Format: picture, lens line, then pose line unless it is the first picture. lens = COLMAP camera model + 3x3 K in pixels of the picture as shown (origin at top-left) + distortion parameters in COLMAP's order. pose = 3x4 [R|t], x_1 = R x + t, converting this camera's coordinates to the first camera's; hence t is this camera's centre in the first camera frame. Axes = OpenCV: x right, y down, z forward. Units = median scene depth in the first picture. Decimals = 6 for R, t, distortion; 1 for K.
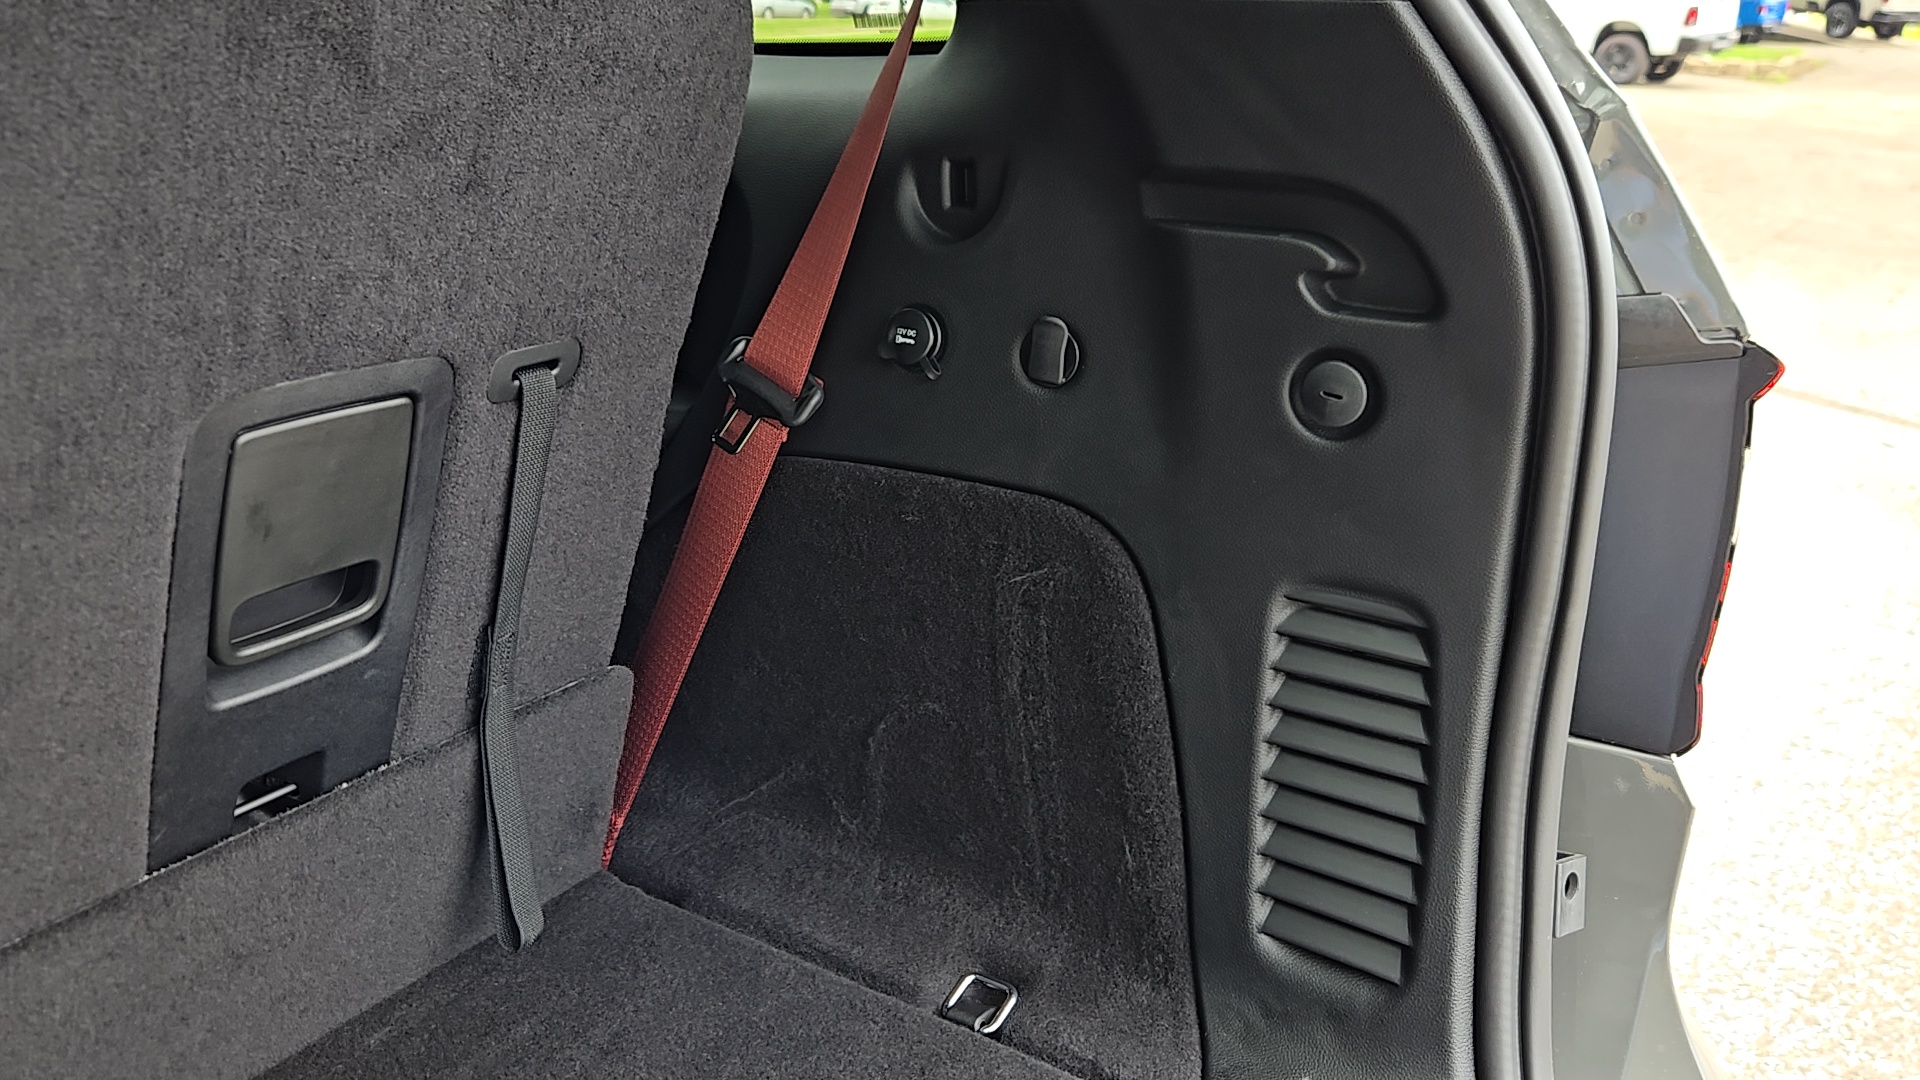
lens RADIAL K [[1623.8, 0, 956.8], [0, 1623.8, 534.8], [0, 0, 1]] dist [0.005919, -0.003678]
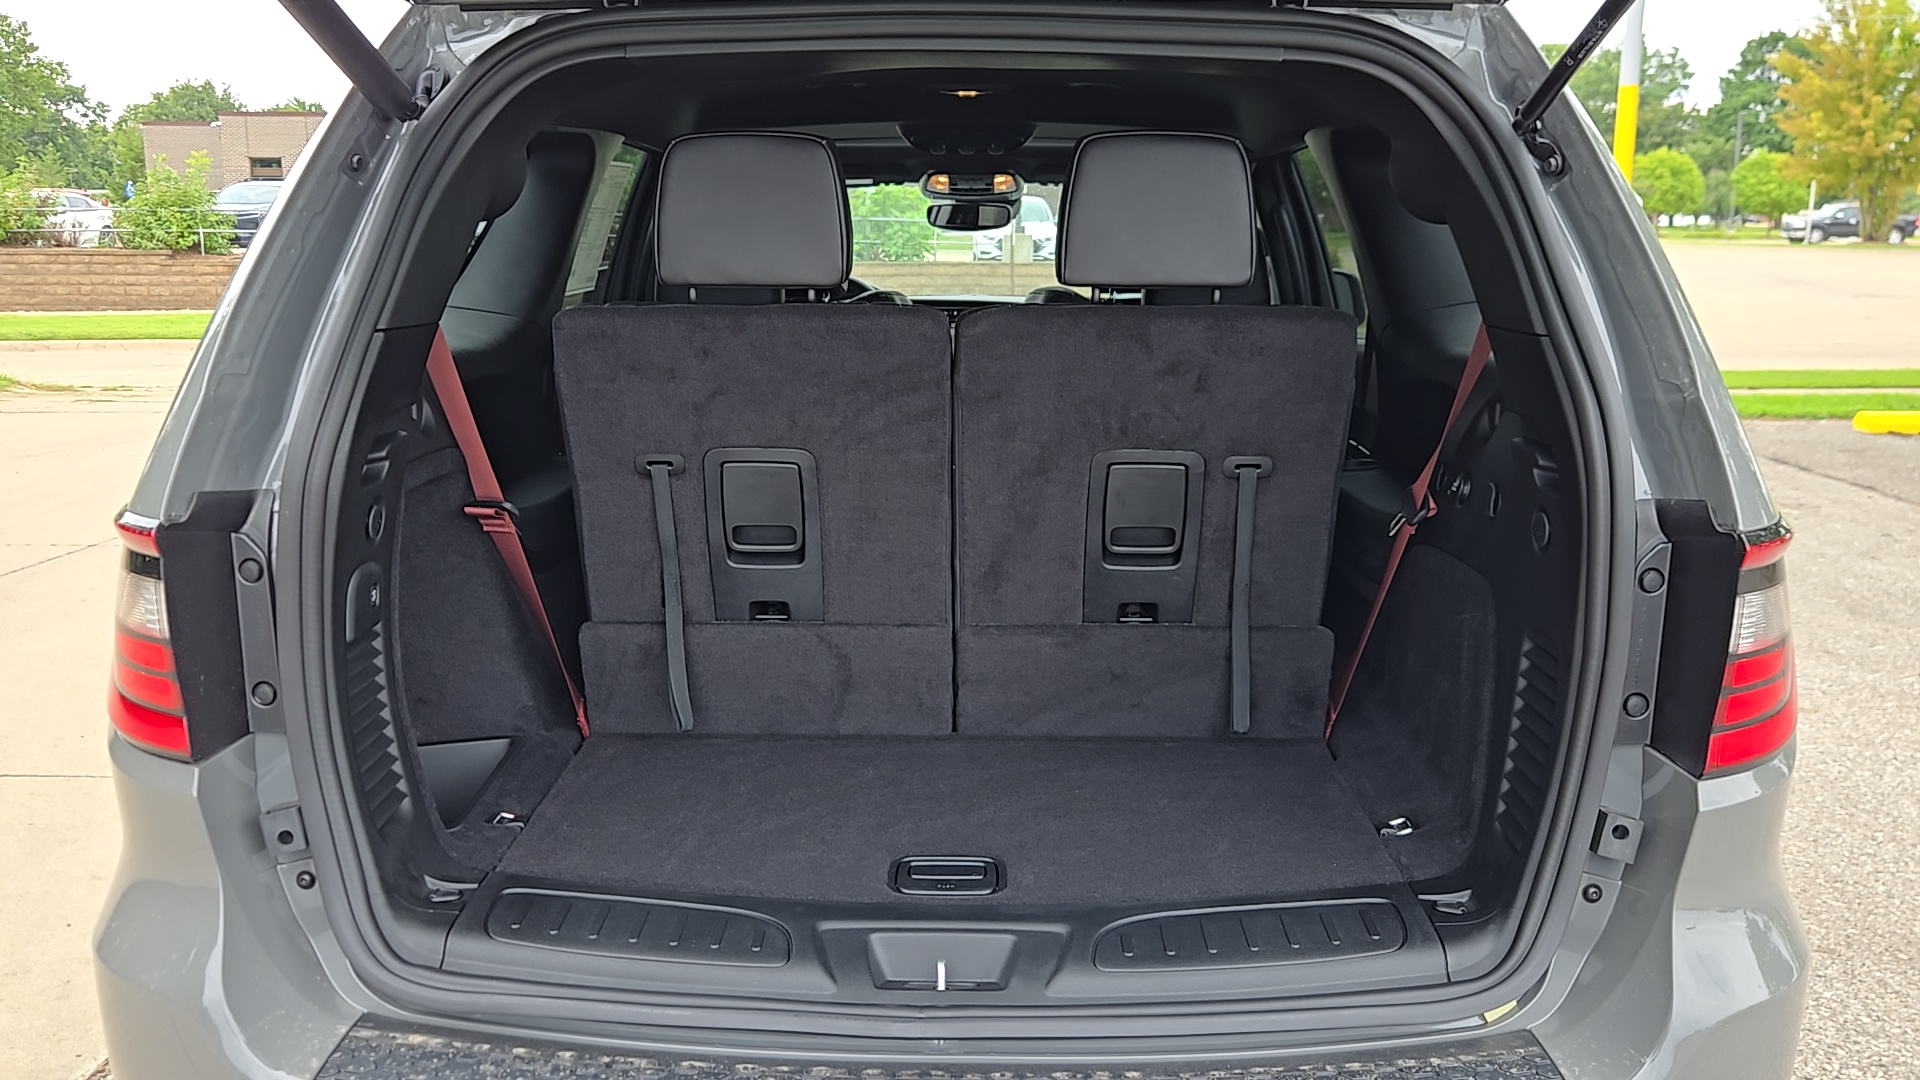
lens RADIAL K [[1591.1, 0, 957.3], [0, 1591.1, 532.1], [0, 0, 1]] dist [0.004898, -0.000854]
pose [[0.532763, 0.153291, -0.832265, 1.556410], [-0.259798, 0.965594, 0.011542, 0.080118], [0.805399, 0.210072, 0.554258, -0.671808]]
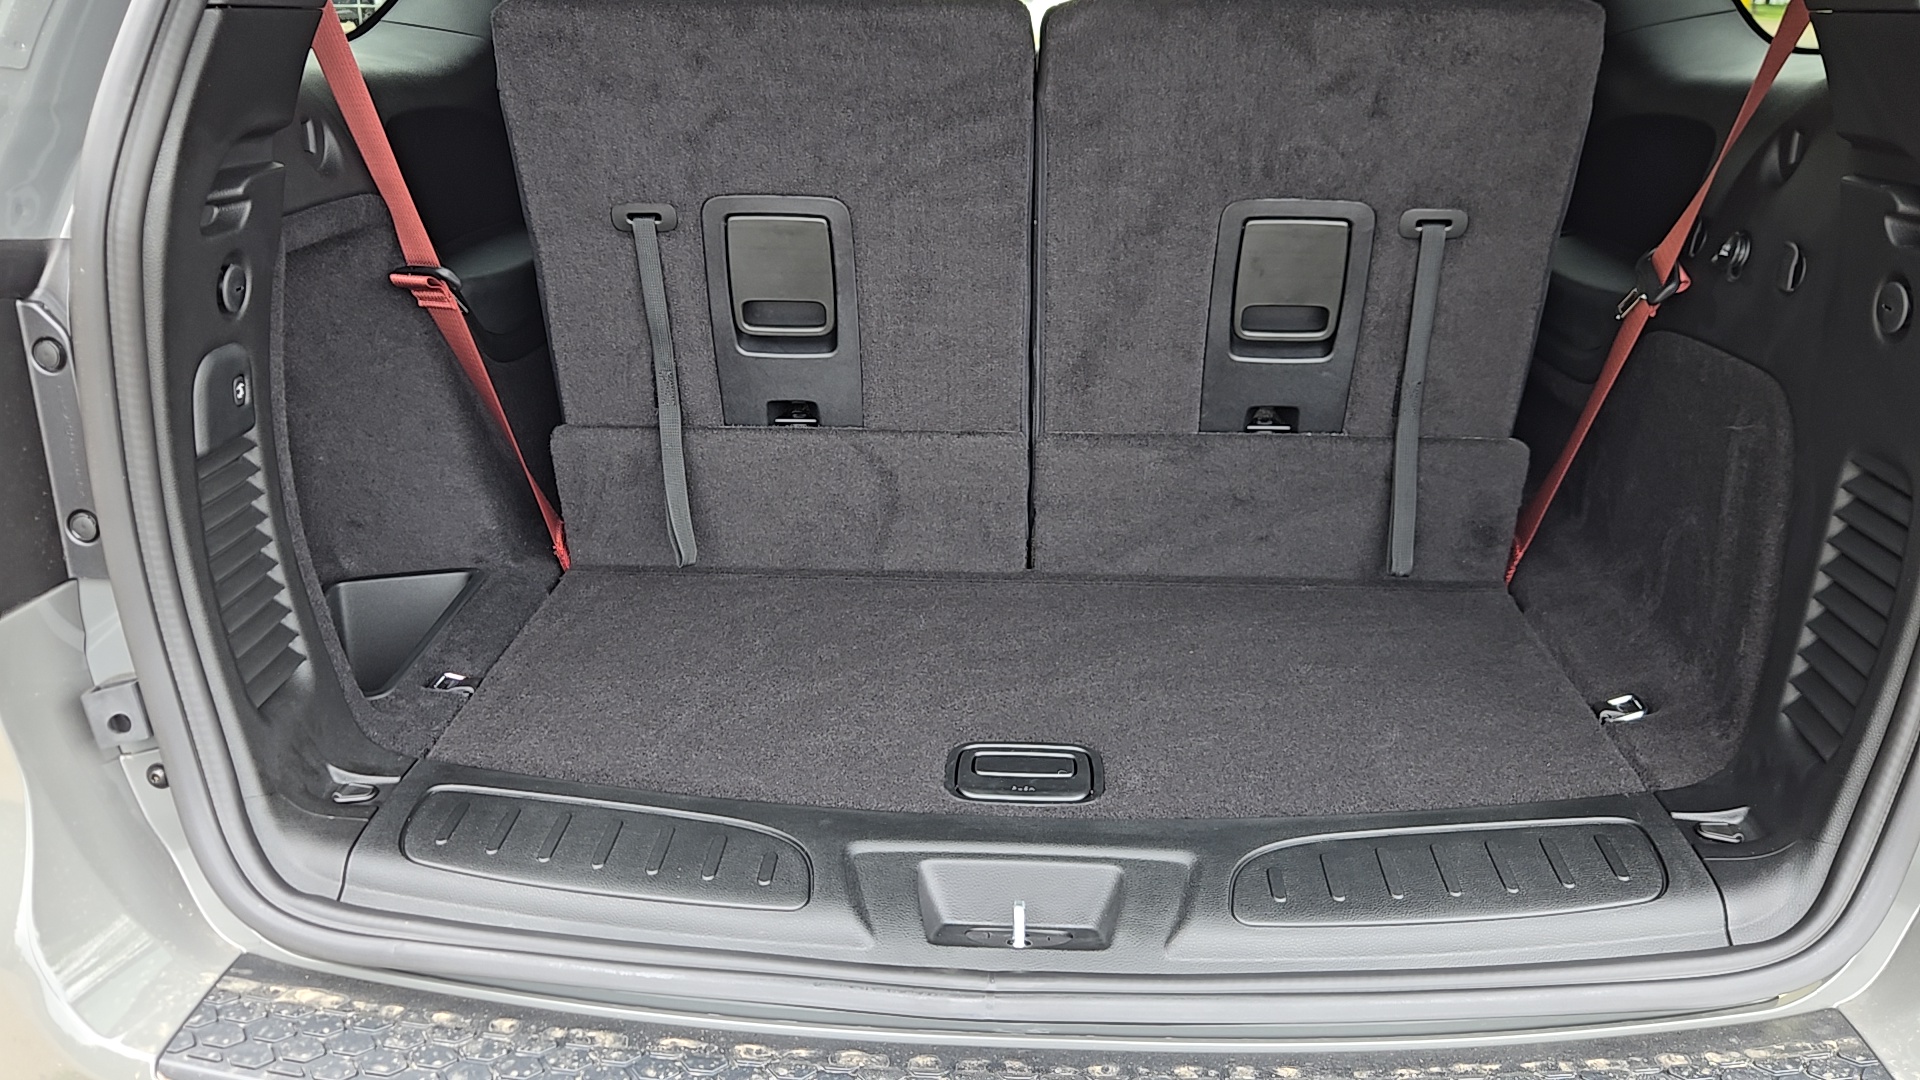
lens RADIAL K [[1591.1, 0, 957.3], [0, 1591.1, 532.1], [0, 0, 1]] dist [0.004898, -0.000854]
pose [[0.503253, 0.264516, -0.822659, 1.047940], [-0.264642, 0.953433, 0.144673, 0.111597], [0.822619, 0.144903, 0.549820, -0.363928]]
